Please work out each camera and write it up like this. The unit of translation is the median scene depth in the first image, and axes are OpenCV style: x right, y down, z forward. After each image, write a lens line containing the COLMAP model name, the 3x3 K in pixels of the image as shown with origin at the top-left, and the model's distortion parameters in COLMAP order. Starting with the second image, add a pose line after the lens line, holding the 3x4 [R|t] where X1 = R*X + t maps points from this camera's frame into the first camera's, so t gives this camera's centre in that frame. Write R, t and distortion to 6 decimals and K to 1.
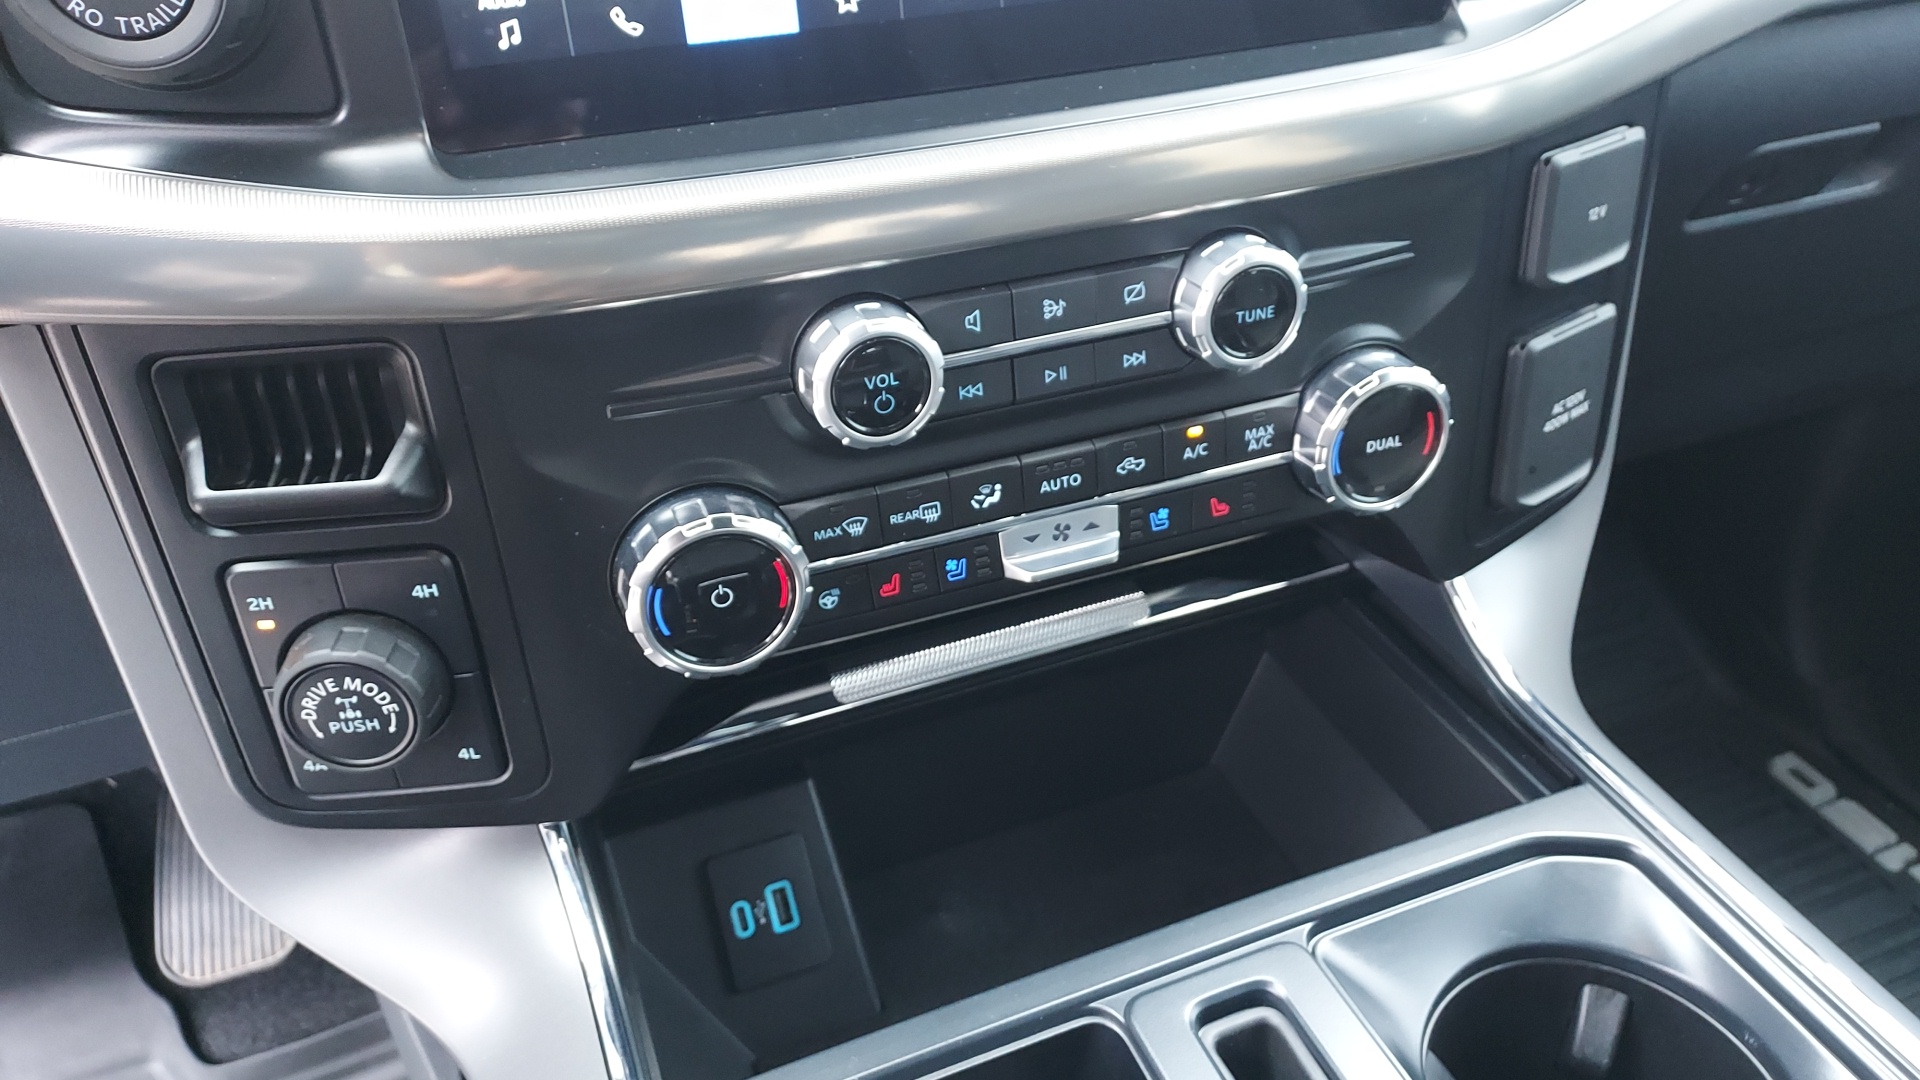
lens RADIAL K [[1388.0, 0, 945.1], [0, 1388.0, 538.8], [0, 0, 1]] dist [0.068534, -0.055091]
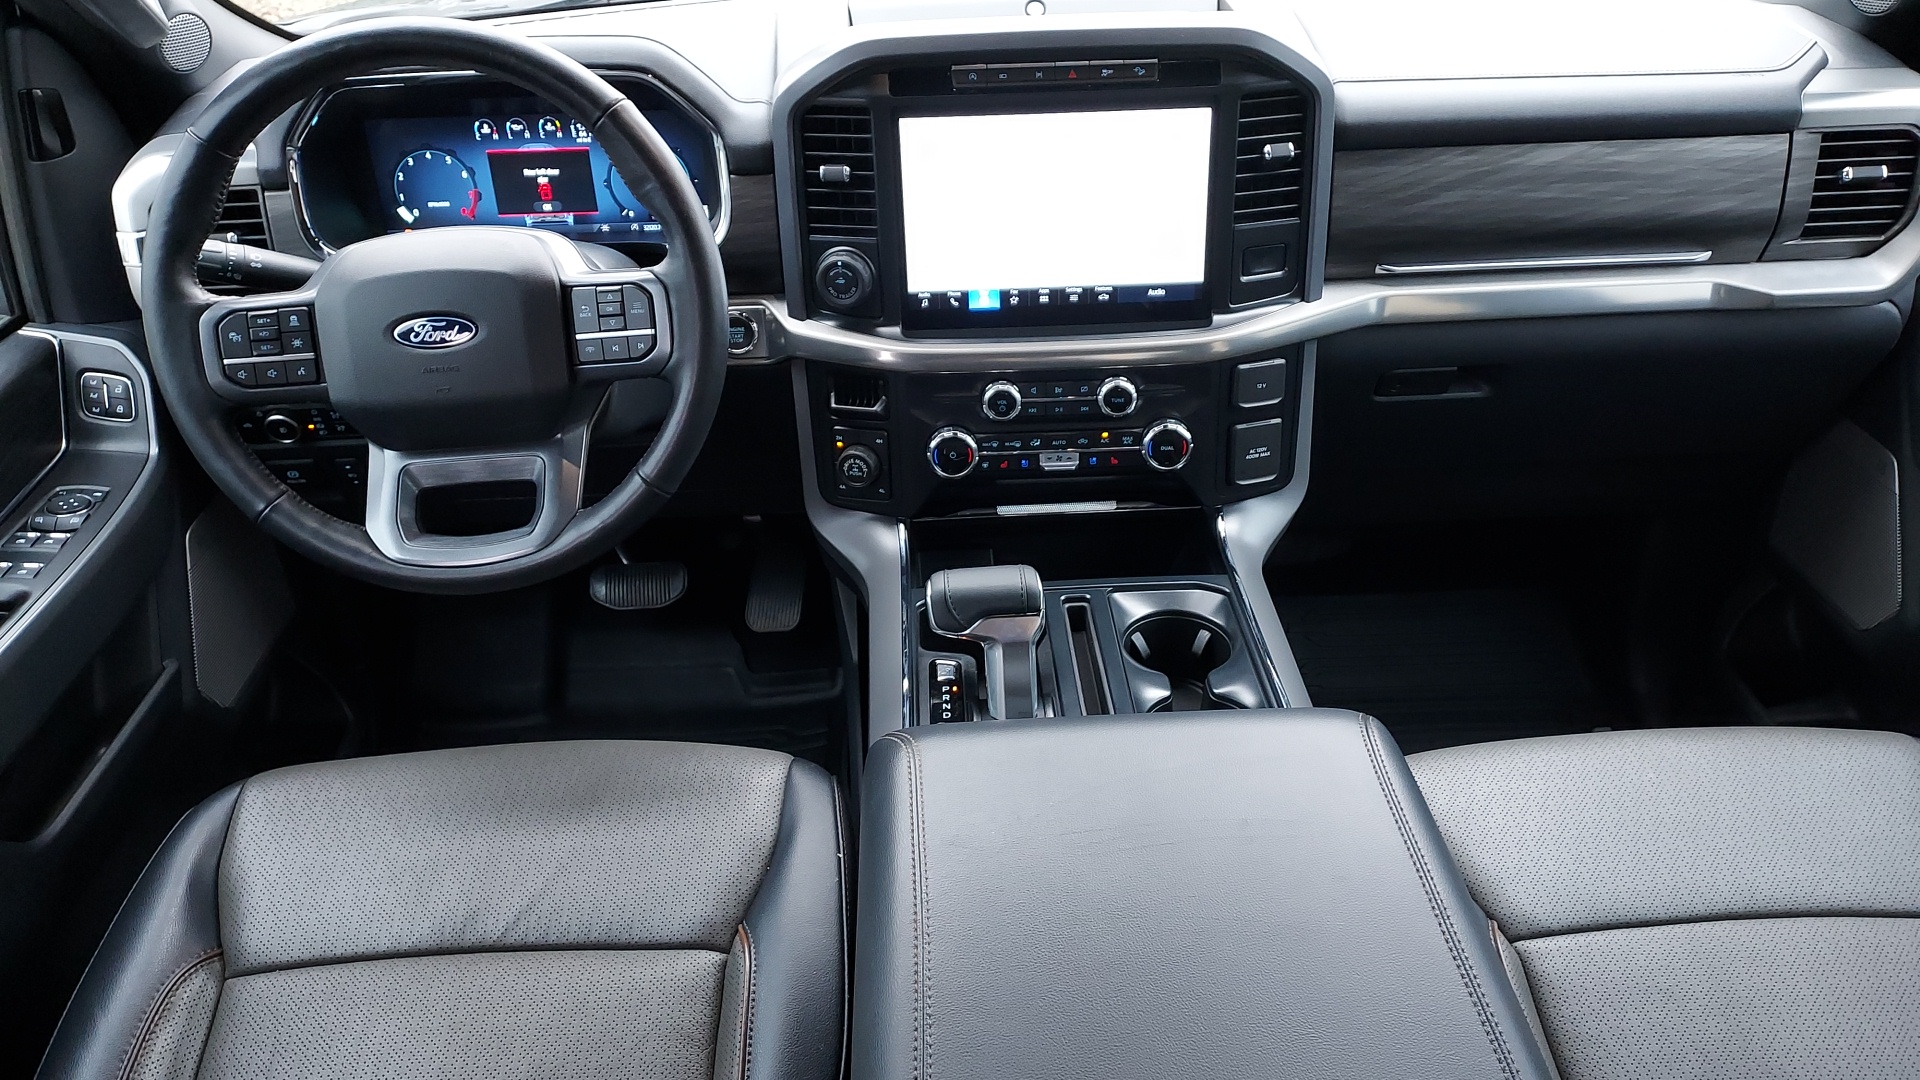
lens RADIAL K [[1388.0, 0, 965.8], [0, 1388.0, 540.2], [0, 0, 1]] dist [0.068534, -0.055091]
pose [[0.936169, 0.165108, -0.310364, 1.003391], [-0.182803, 0.982733, -0.028602, 0.345862], [0.300283, 0.083512, 0.950187, -2.349003]]
